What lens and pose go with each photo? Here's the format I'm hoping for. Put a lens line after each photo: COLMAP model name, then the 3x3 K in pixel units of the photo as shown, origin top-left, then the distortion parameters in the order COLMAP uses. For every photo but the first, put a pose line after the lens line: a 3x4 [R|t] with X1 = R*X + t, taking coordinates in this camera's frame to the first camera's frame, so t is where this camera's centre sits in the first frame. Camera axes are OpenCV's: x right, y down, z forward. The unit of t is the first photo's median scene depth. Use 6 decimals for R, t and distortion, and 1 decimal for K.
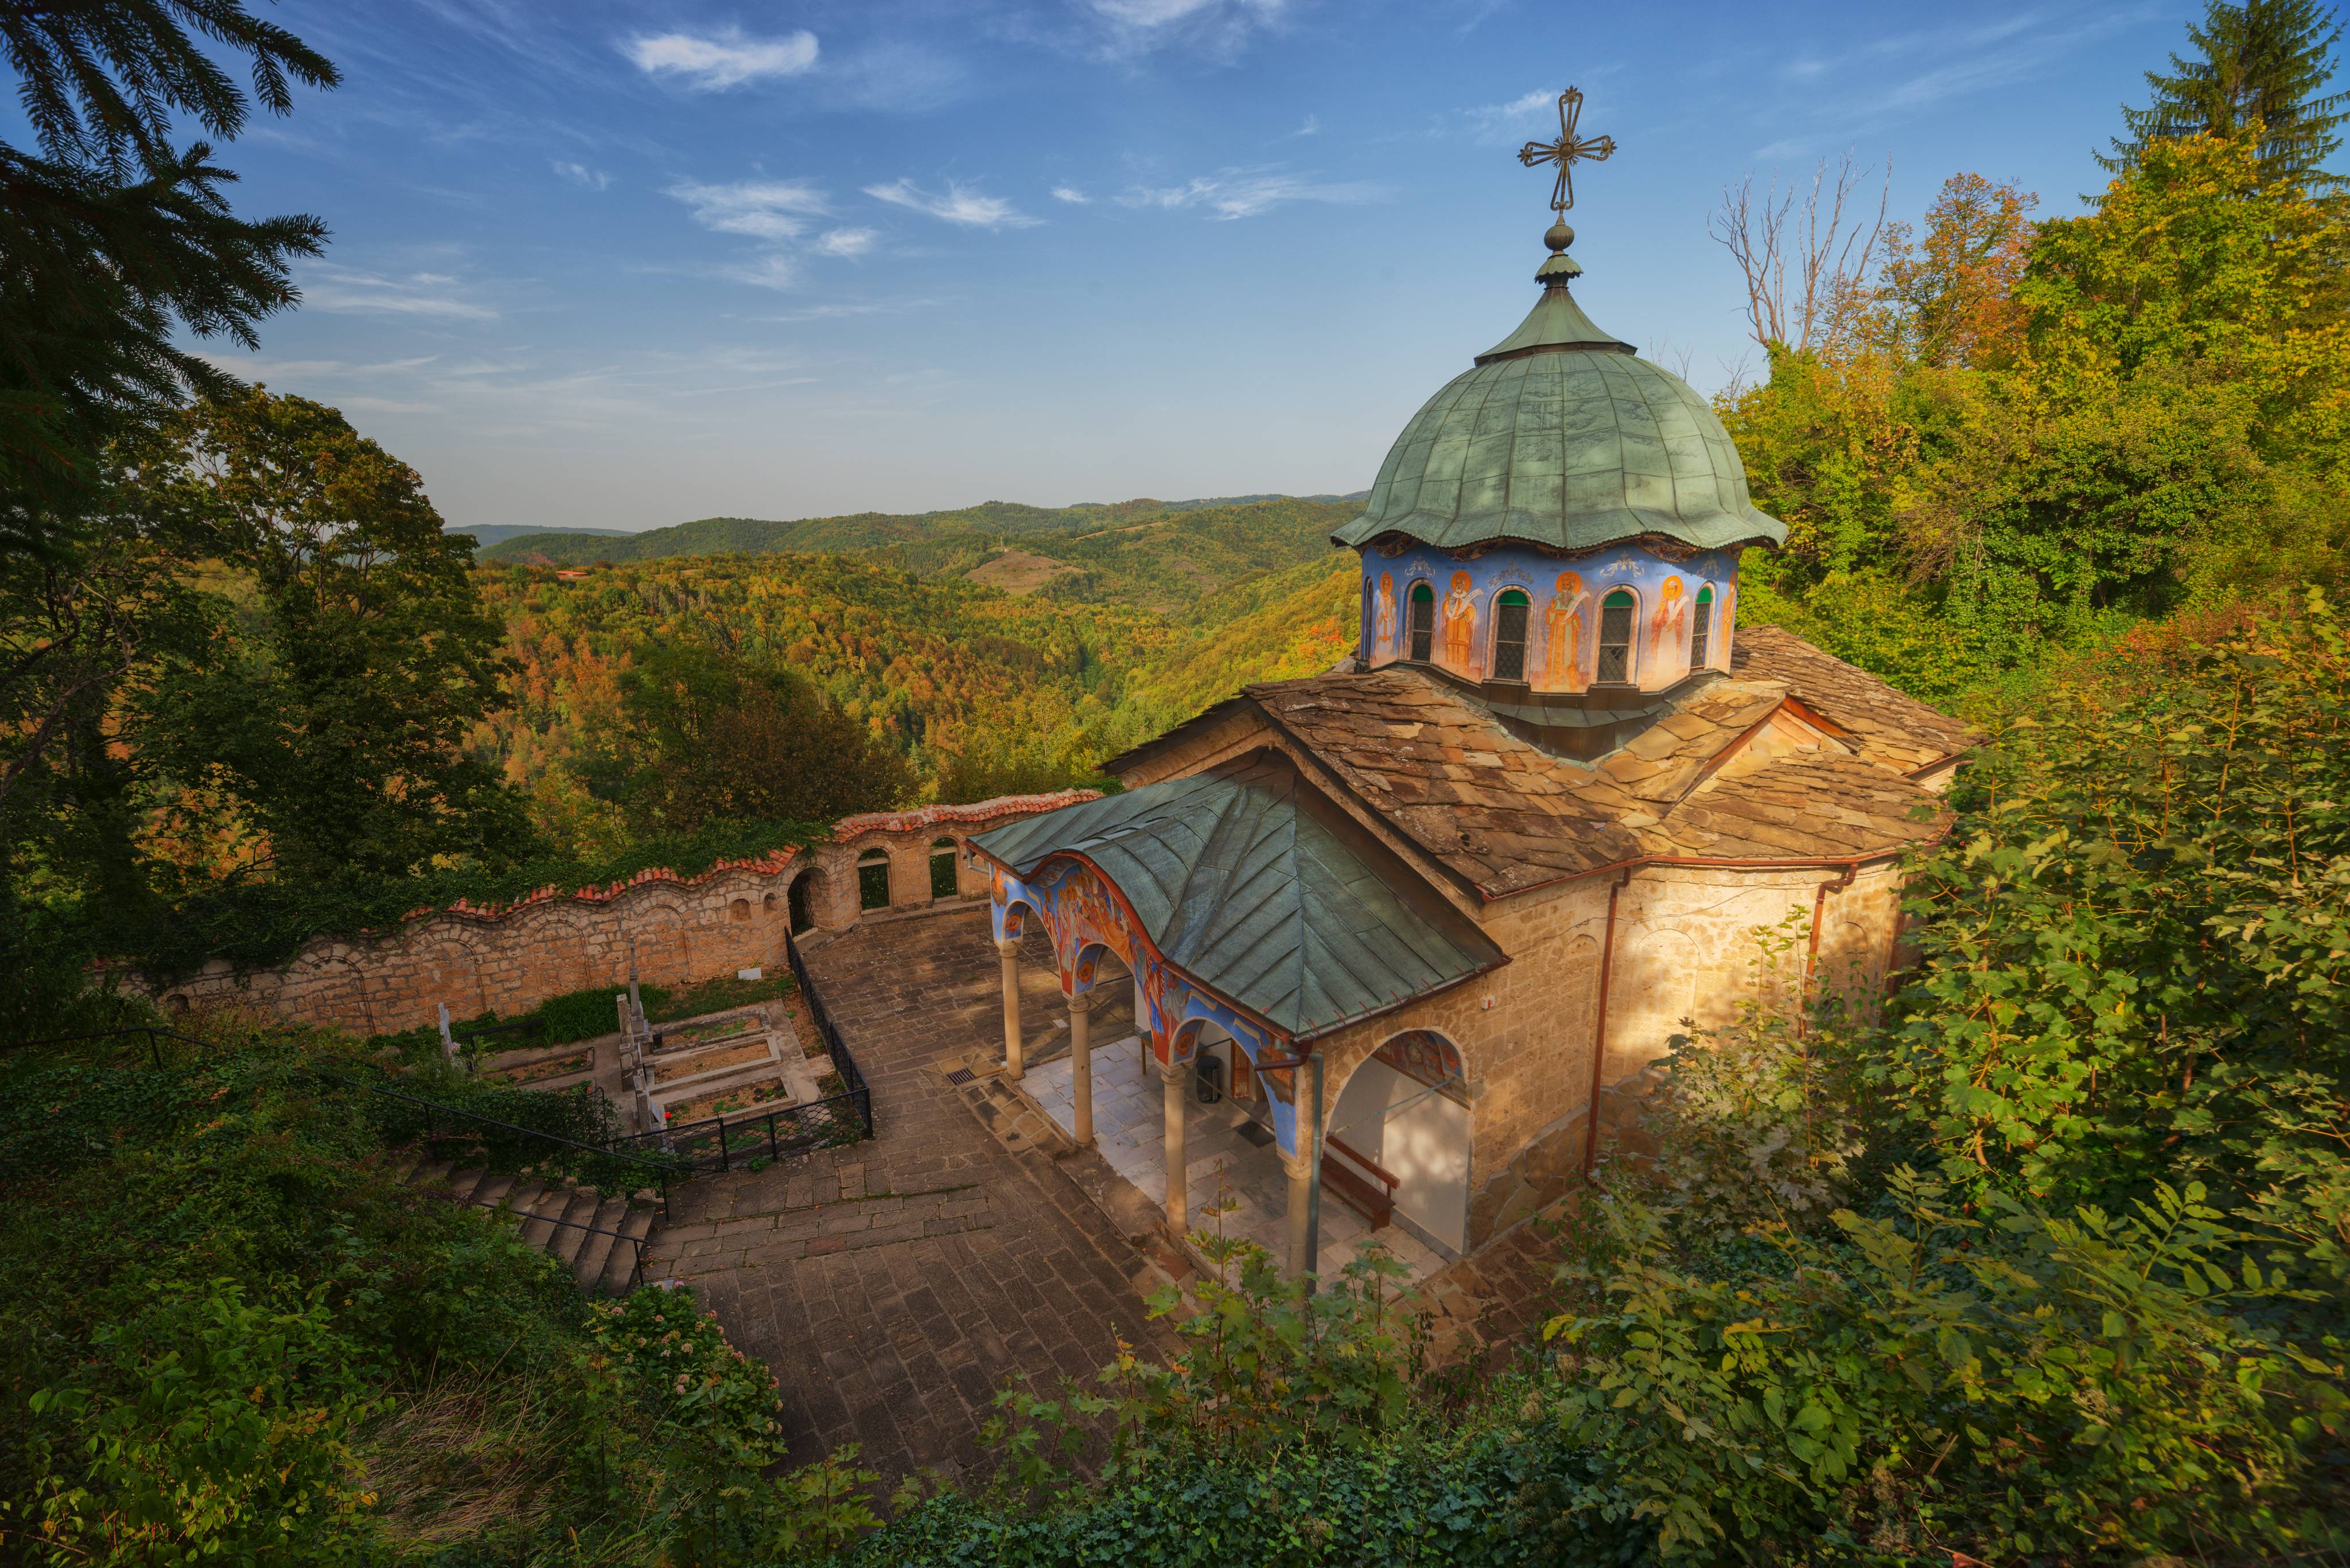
lens RADIAL K [[1127.0, 0, 1175.0], [0, 1127.0, 784.0], [0, 0, 1]] dist [-0.043140, -0.000079]
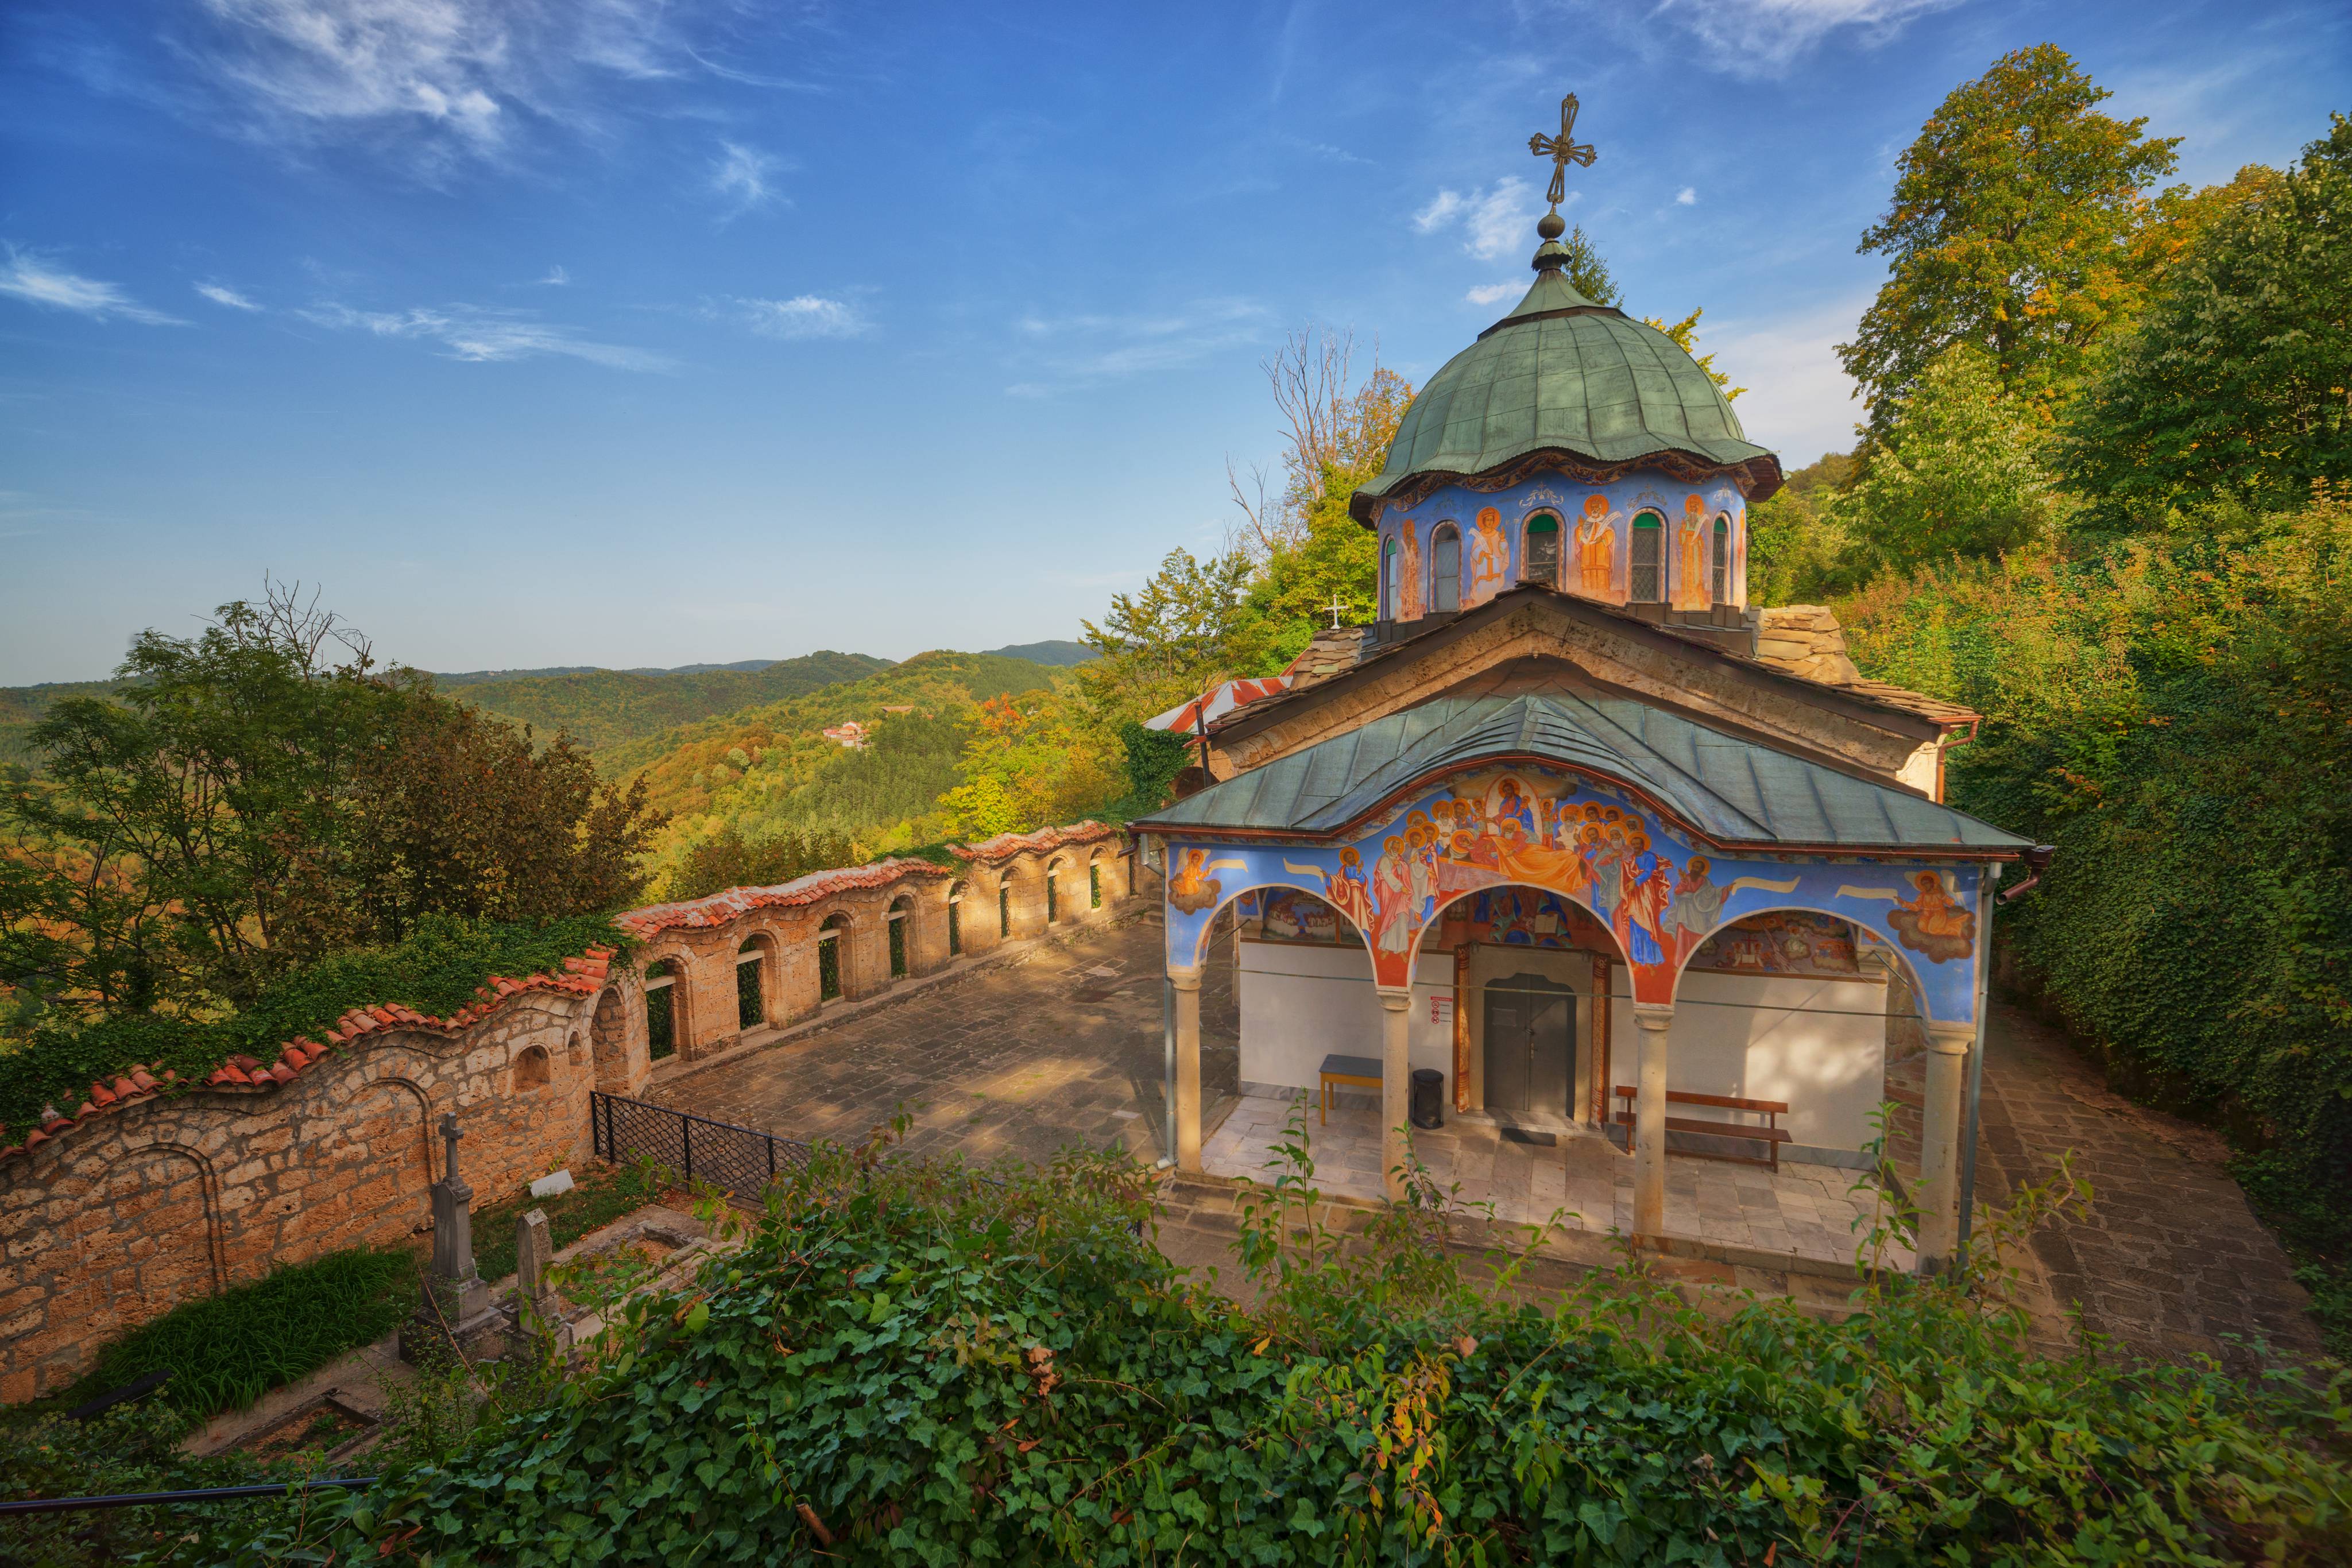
lens RADIAL K [[1123.4, 0, 1176.0], [0, 1123.4, 784.0], [0, 0, 1]] dist [0.000835, -0.005393]
pose [[0.792321, -0.044348, 0.608490, -0.472255], [0.150544, 0.980726, -0.124548, 0.093017], [-0.591239, 0.190287, 0.783727, 0.350205]]
